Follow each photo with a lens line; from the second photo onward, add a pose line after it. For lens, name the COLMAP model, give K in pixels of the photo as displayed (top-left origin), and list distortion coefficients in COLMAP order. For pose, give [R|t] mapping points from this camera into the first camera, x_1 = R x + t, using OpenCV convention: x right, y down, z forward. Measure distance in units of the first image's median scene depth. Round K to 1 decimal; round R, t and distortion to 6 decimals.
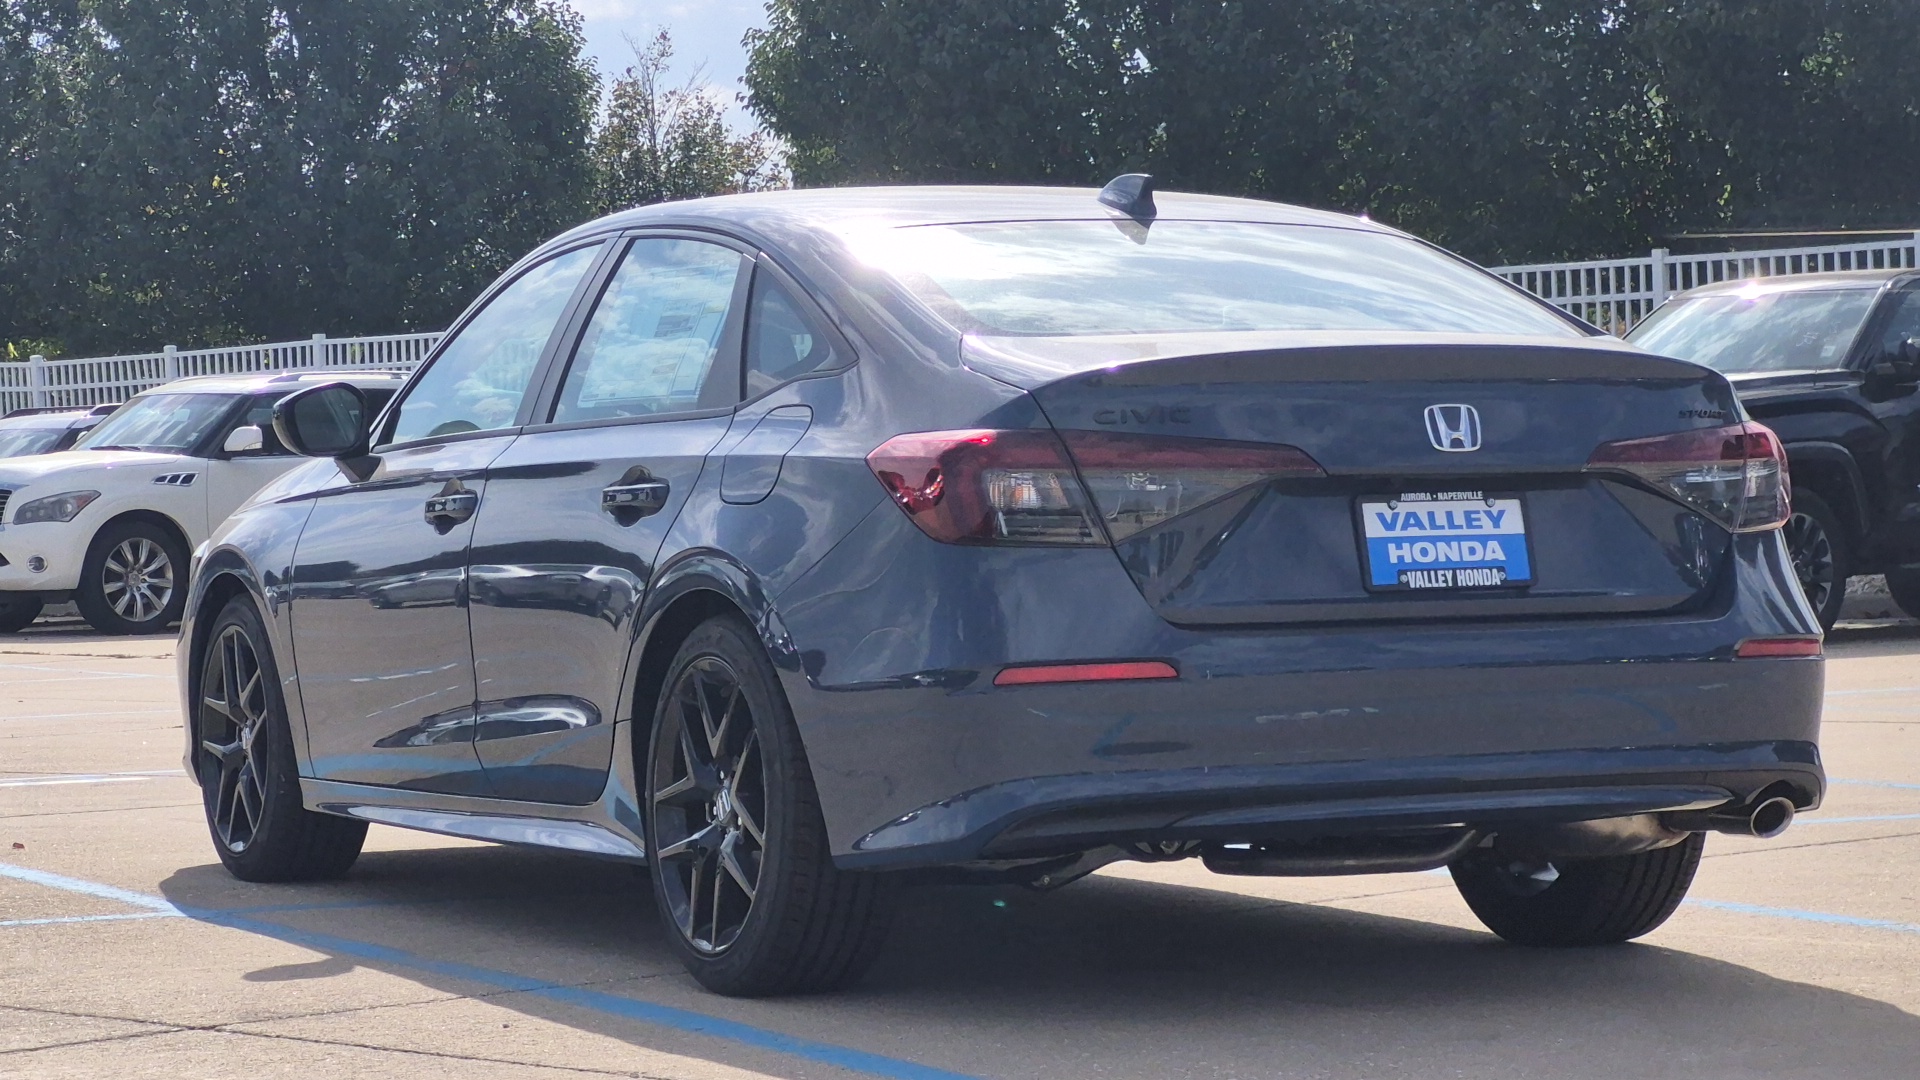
lens RADIAL K [[4285.3, 0, 957.6], [0, 4285.3, 537.3], [0, 0, 1]] dist [-0.202835, 0.000000]
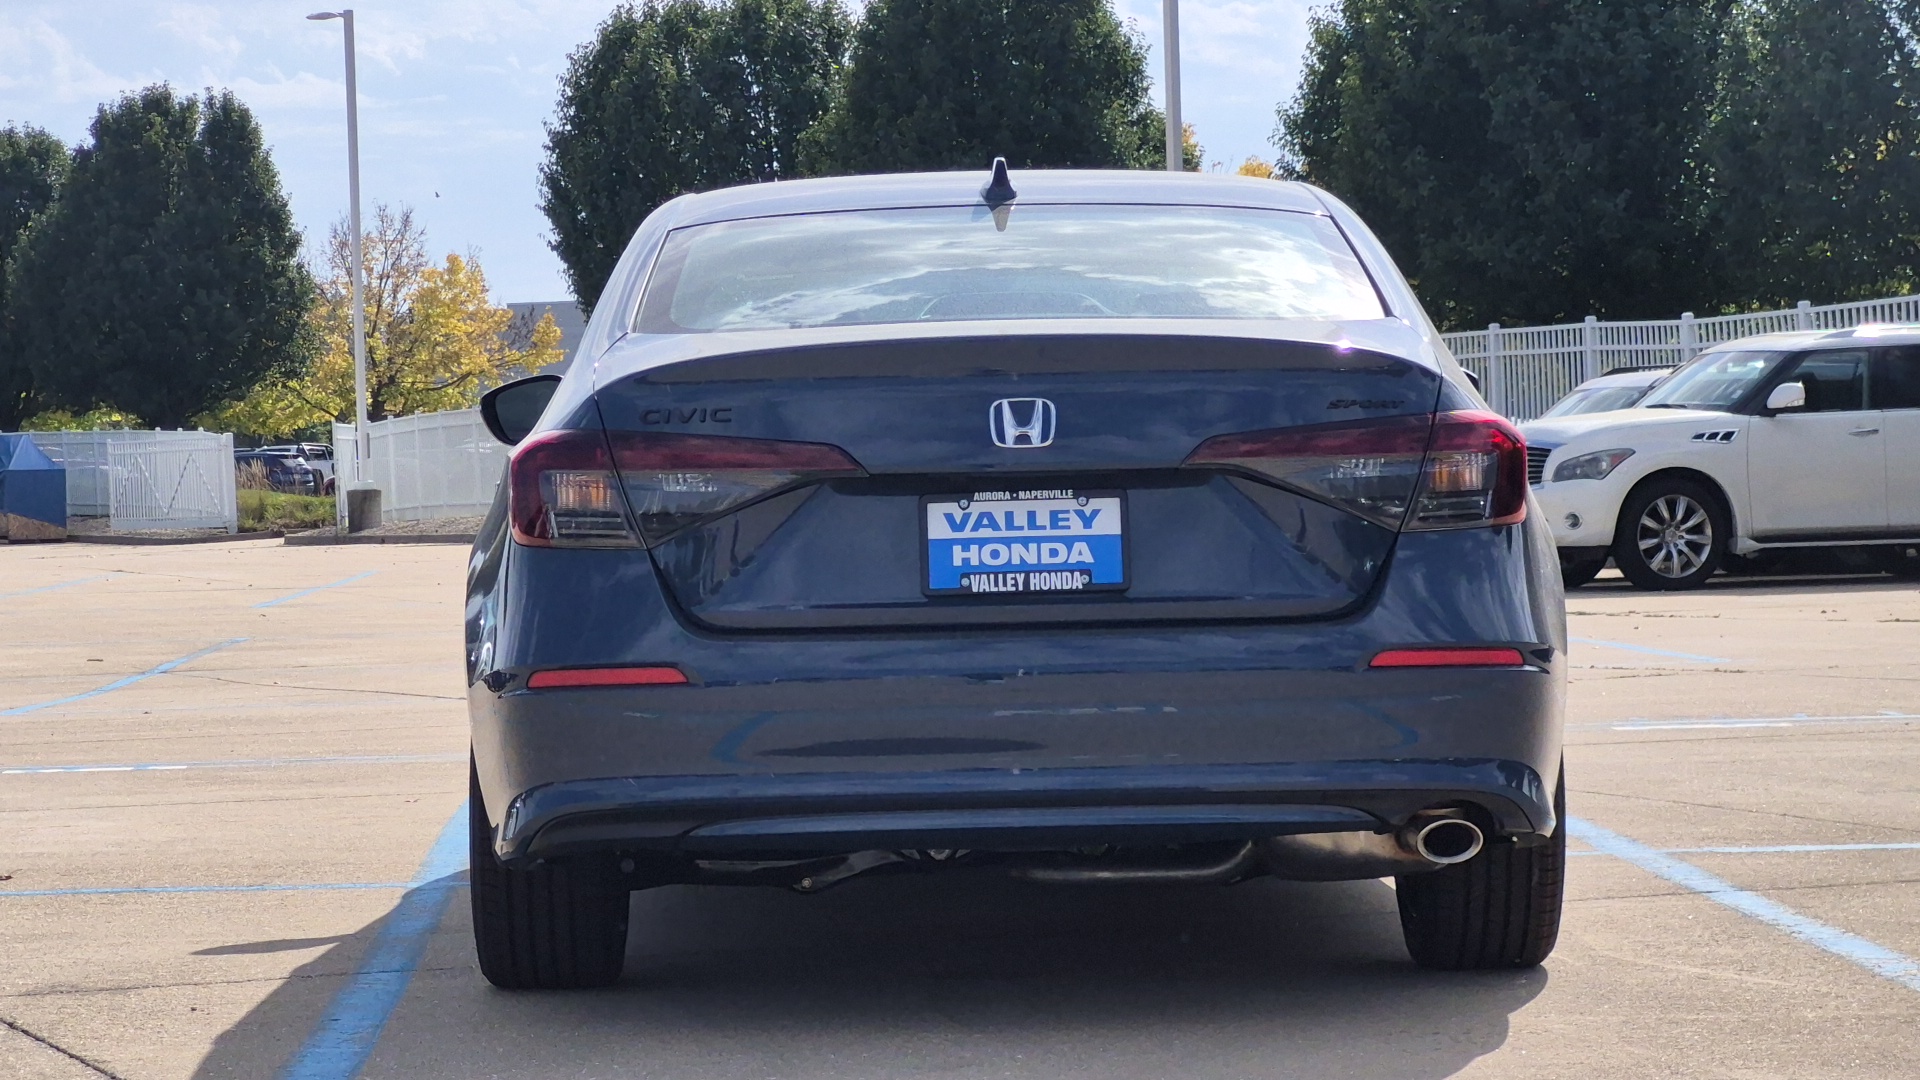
lens RADIAL K [[4194.5, 0, 965.3], [0, 4194.5, 543.0], [0, 0, 1]] dist [0.095405, 0.000000]
pose [[0.922654, 0.001851, -0.385624, 0.459507], [0.002969, 0.999925, 0.011903, -0.010083], [0.385617, -0.012127, 0.922579, 0.135487]]
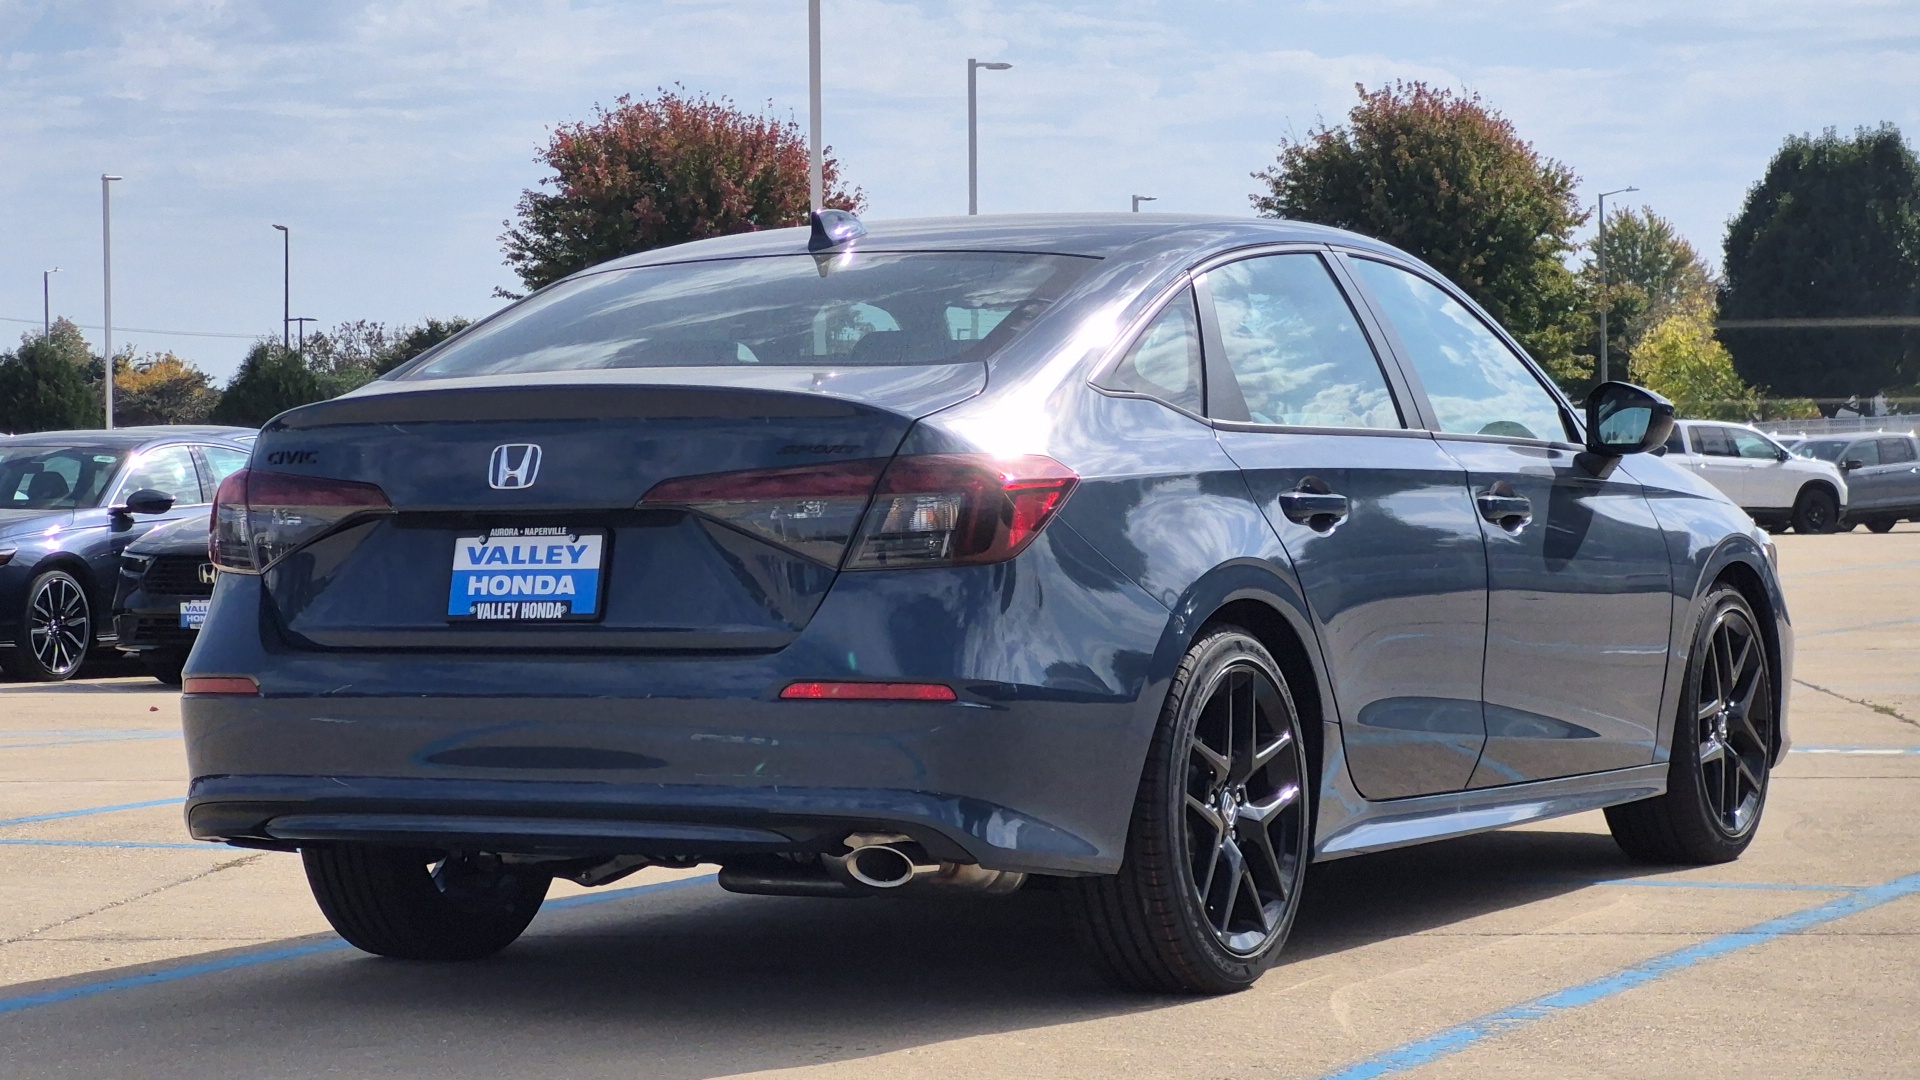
lens RADIAL K [[4391.1, 0, 959.1], [0, 4391.1, 538.6], [0, 0, 1]] dist [-0.086602, 0.000000]
pose [[0.624737, 0.012669, -0.780732, 1.011677], [-0.005654, 0.999916, 0.011702, -0.020999], [0.780815, -0.002897, 0.624756, 0.412785]]
